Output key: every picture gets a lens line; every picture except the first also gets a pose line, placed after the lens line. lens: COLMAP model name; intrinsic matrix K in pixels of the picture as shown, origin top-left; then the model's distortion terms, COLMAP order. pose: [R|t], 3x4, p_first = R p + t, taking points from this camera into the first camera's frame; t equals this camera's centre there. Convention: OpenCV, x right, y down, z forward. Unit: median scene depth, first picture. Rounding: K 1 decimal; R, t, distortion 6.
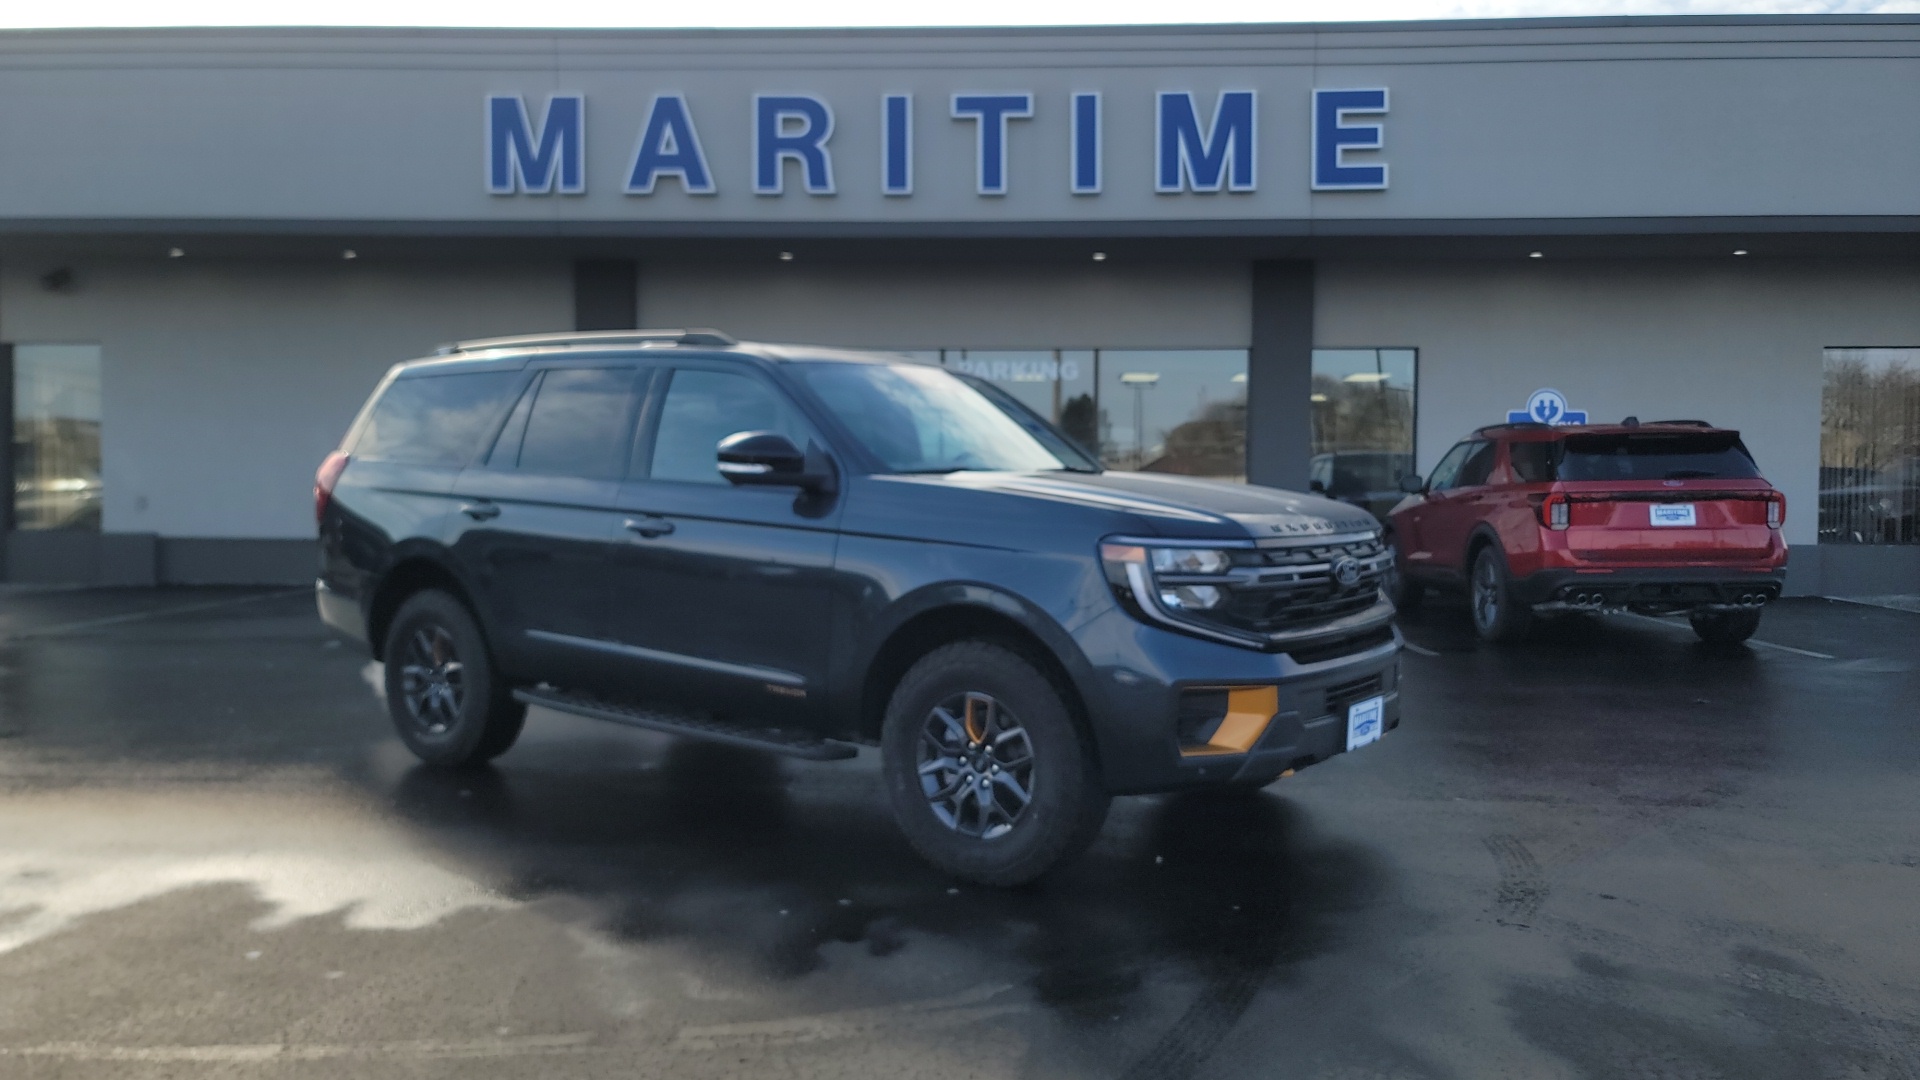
lens RADIAL K [[1415.6, 0, 965.3], [0, 1415.6, 535.7], [0, 0, 1]] dist [0.063251, -0.051000]
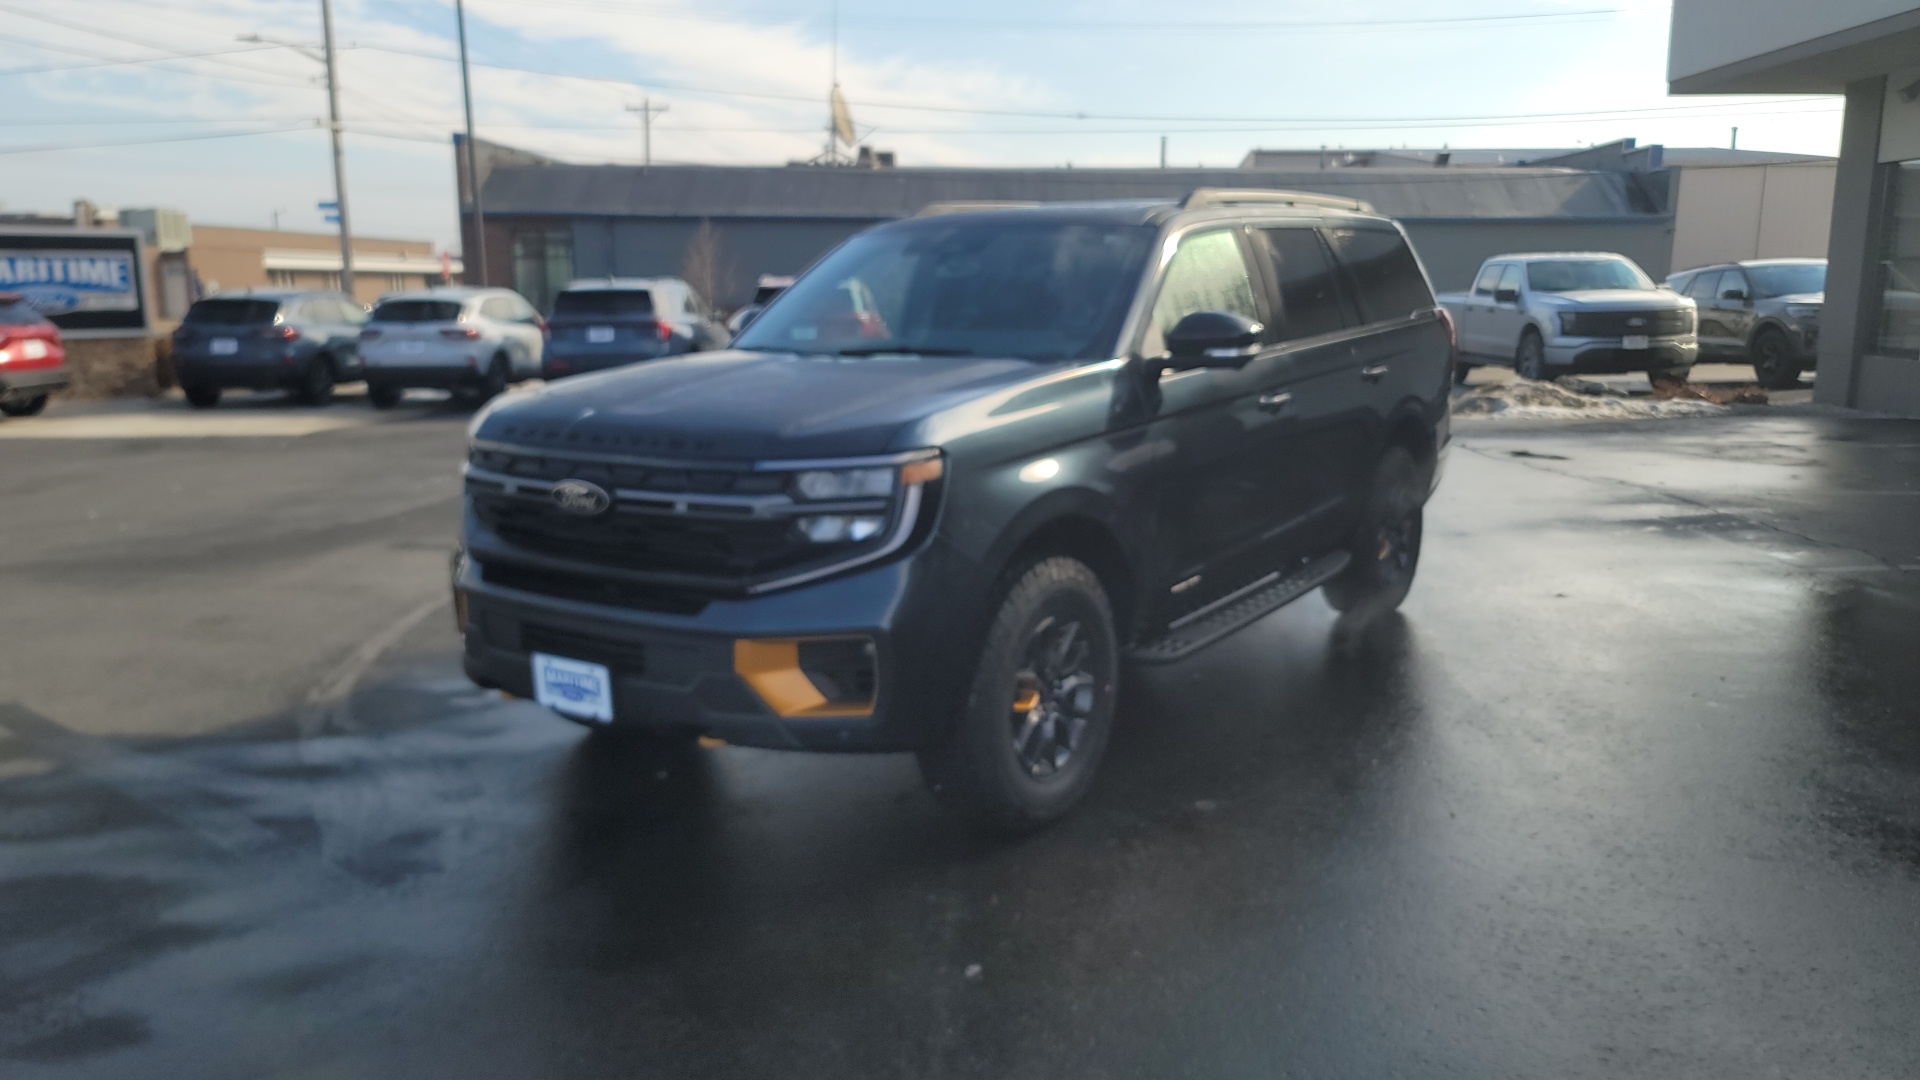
lens RADIAL K [[1383.5, 0, 971.4], [0, 1383.5, 534.9], [0, 0, 1]] dist [0.038378, -0.001804]
pose [[0.033054, 0.170133, -0.984867, 1.002546], [-0.030625, 0.985115, 0.169148, -0.088790], [0.998984, 0.024571, 0.037773, 1.143221]]
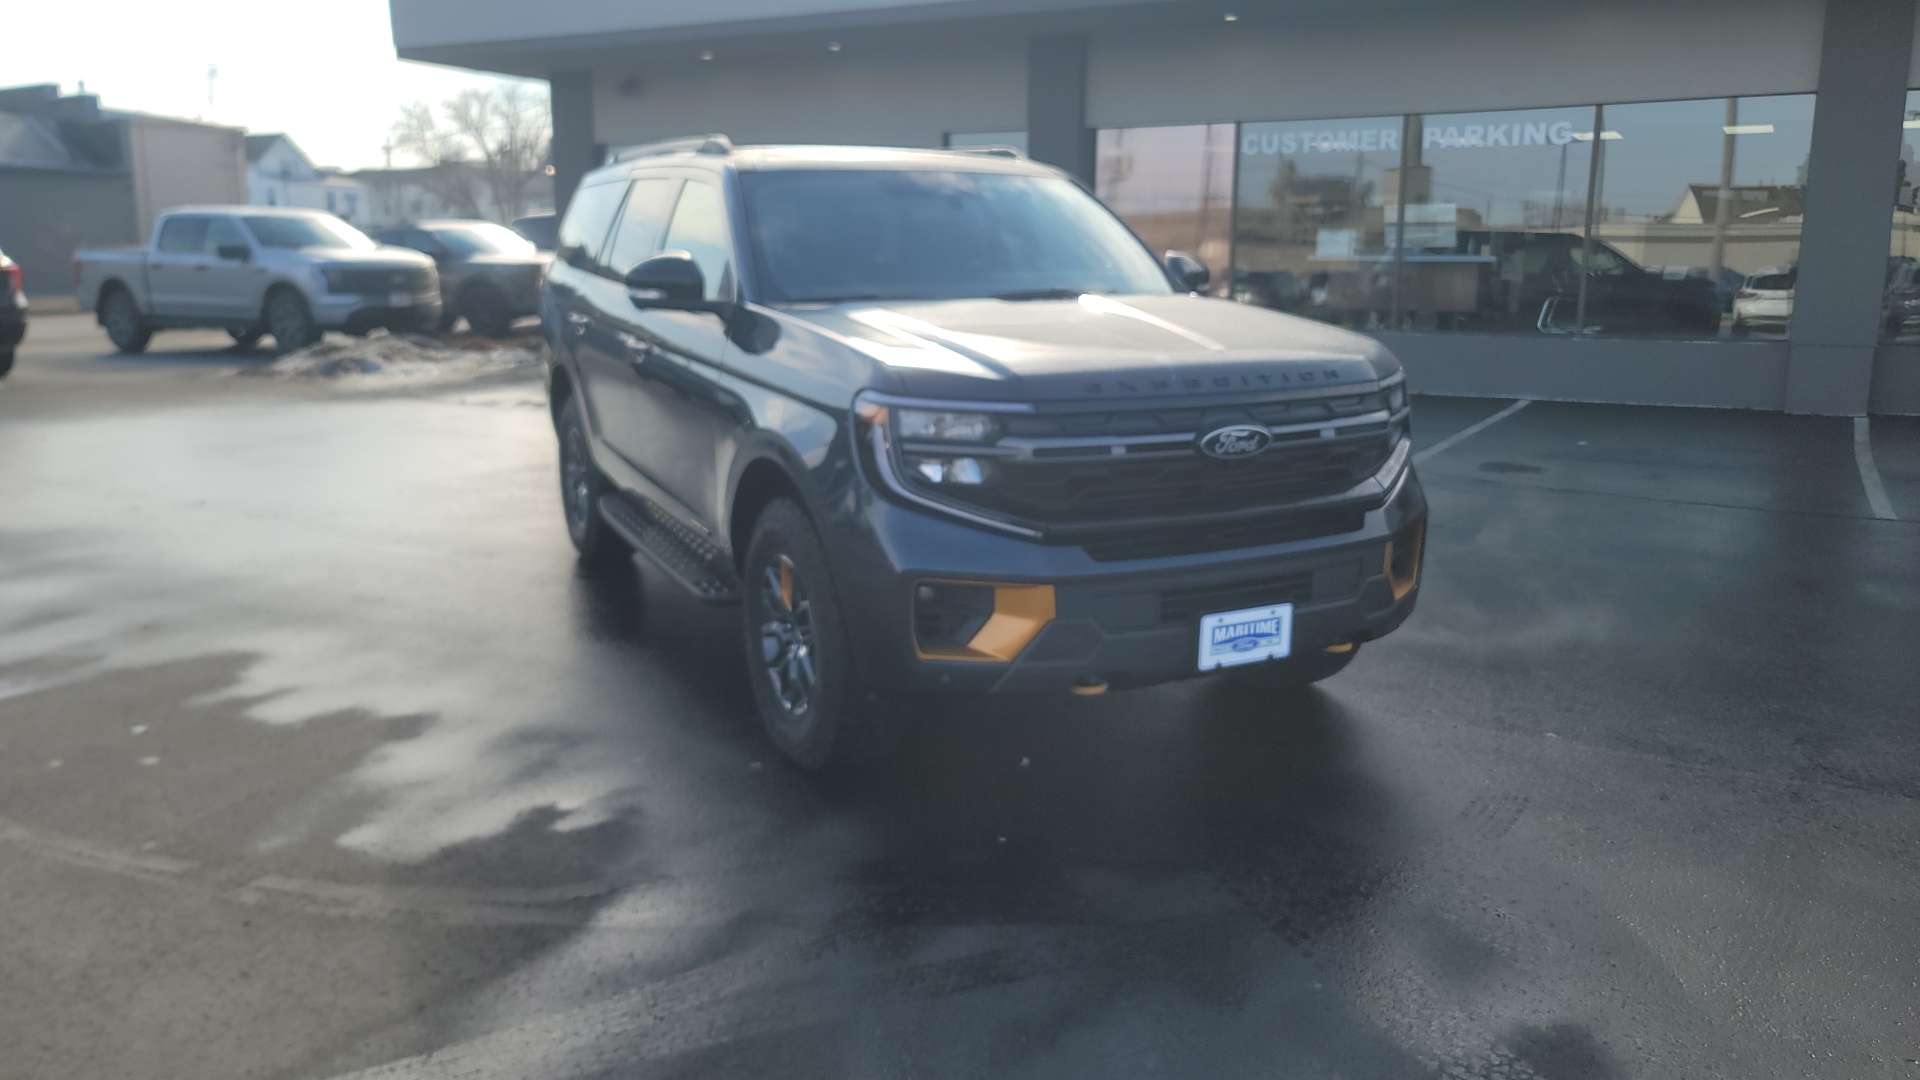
lens RADIAL K [[1406.9, 0, 957.4], [0, 1406.9, 503.5], [0, 0, 1]] dist [0.036029, -0.025313]
pose [[0.895523, 0.077431, -0.438227, 0.452739], [-0.015181, 0.989489, 0.143812, -0.047687], [0.444756, -0.122134, 0.887285, 0.240401]]
